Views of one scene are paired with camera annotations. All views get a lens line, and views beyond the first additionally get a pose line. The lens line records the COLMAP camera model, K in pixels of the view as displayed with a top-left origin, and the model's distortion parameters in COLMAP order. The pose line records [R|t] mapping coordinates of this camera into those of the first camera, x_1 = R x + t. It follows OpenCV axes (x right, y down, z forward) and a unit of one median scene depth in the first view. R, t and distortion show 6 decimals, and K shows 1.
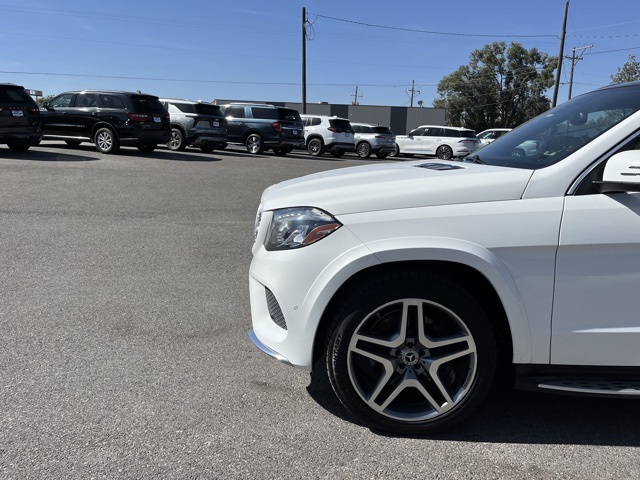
lens RADIAL K [[474.9, 0, 323.5], [0, 474.9, 234.4], [0, 0, 1]] dist [0.069791, -0.087643]
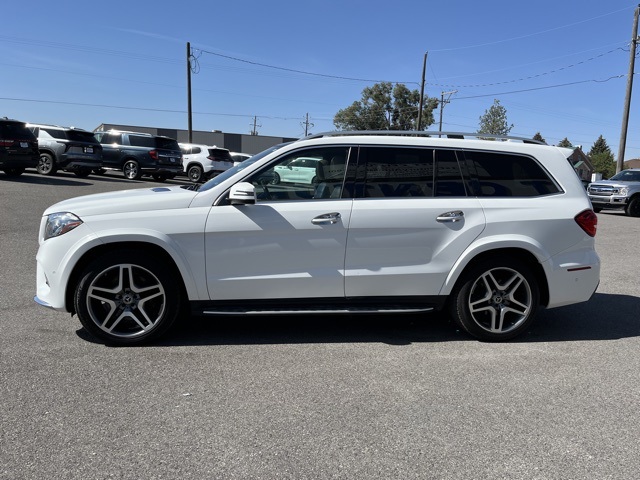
lens RADIAL K [[474.9, 0, 323.5], [0, 474.9, 234.4], [0, 0, 1]] dist [0.069791, -0.087643]
pose [[0.980698, -0.005523, 0.195448, 0.061808], [0.016614, 0.998340, -0.055155, 0.015070], [-0.194819, 0.057338, 0.979162, -0.096508]]
